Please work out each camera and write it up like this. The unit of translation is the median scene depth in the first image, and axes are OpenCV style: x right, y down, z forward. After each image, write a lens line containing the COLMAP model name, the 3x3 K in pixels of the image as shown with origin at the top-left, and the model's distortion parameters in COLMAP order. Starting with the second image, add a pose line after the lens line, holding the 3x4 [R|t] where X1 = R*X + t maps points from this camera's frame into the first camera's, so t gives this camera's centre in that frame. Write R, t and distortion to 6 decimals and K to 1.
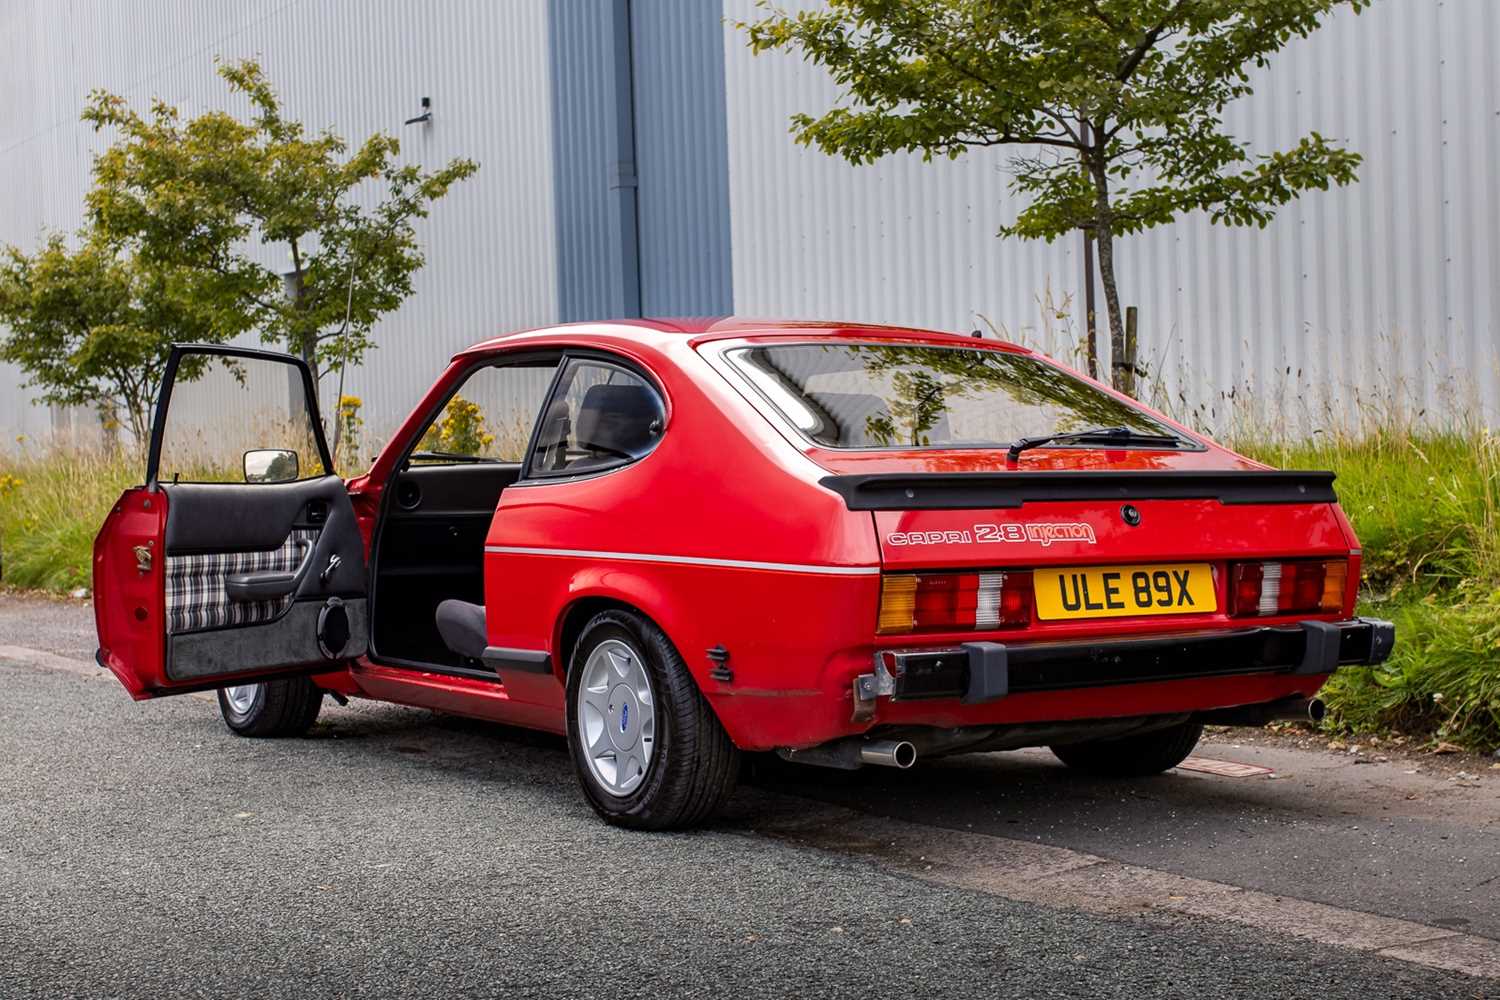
lens RADIAL K [[2291.0, 0, 749.7], [0, 2291.0, 501.3], [0, 0, 1]] dist [0.005468, 0.000000]
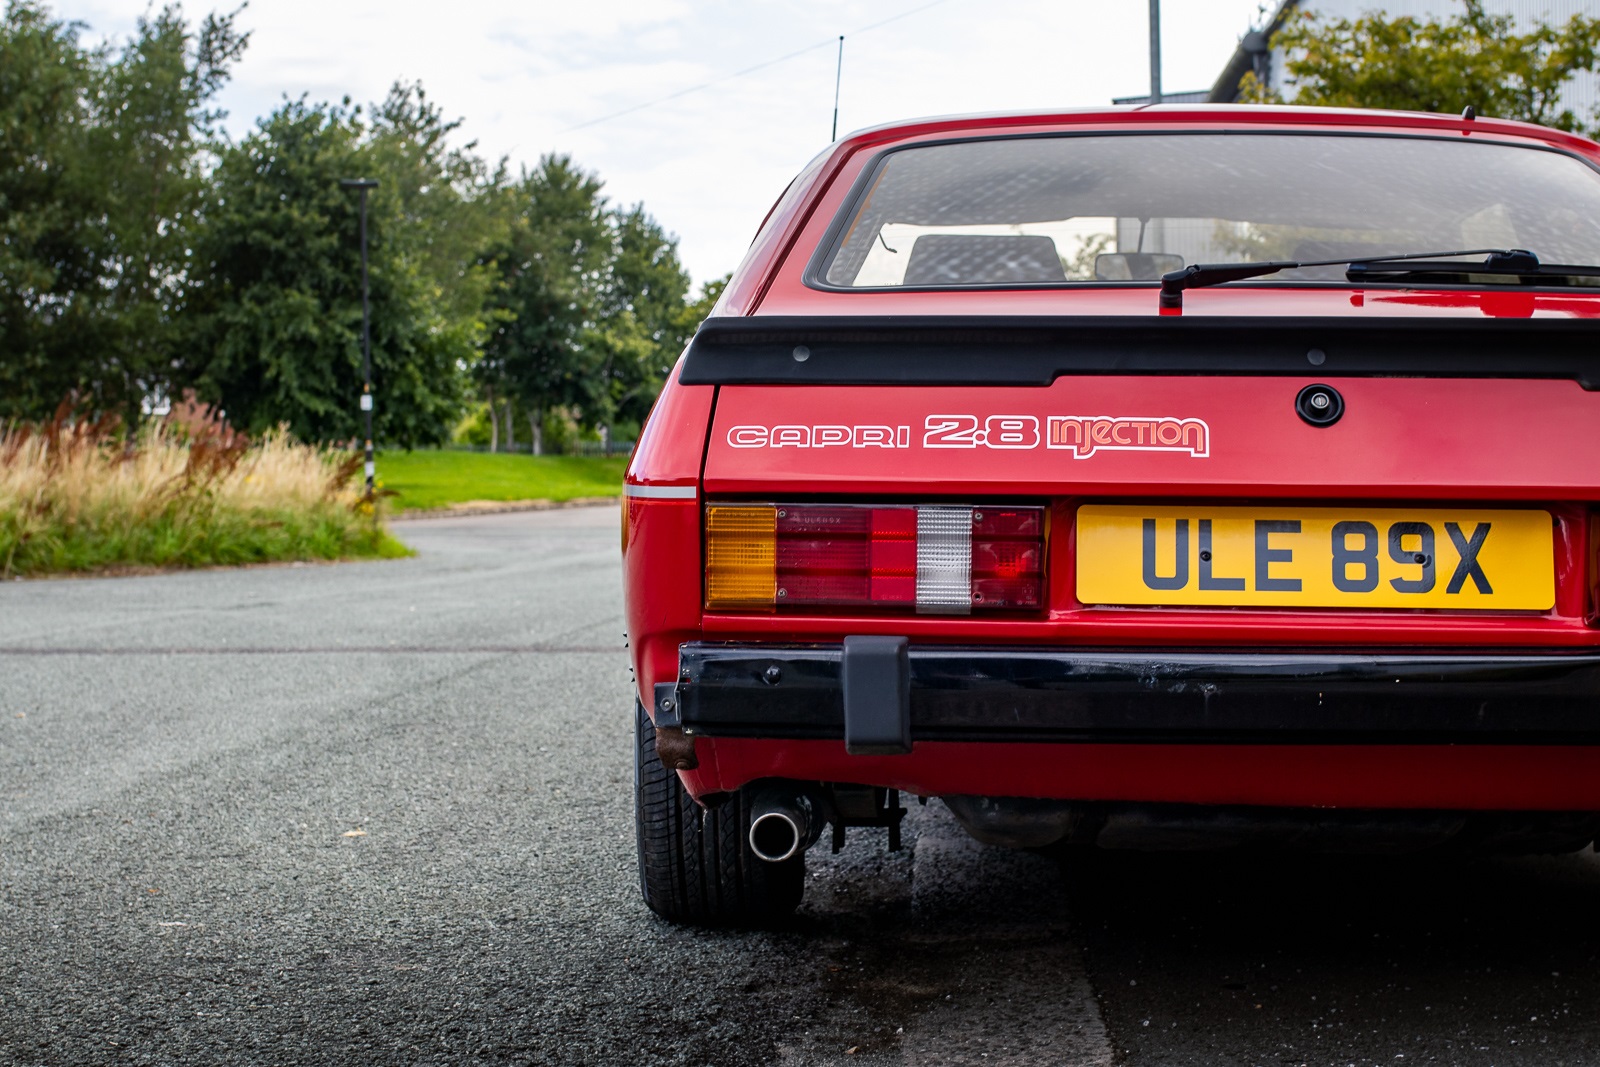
lens RADIAL K [[2443.7, 0, 800.3], [0, 2443.7, 534.9], [0, 0, 1]] dist [0.005468, 0.000000]
pose [[0.818553, 0.030654, -0.573613, 0.380840], [-0.021661, 0.999512, 0.022503, 0.024806], [0.574023, -0.005995, 0.818817, 0.501931]]
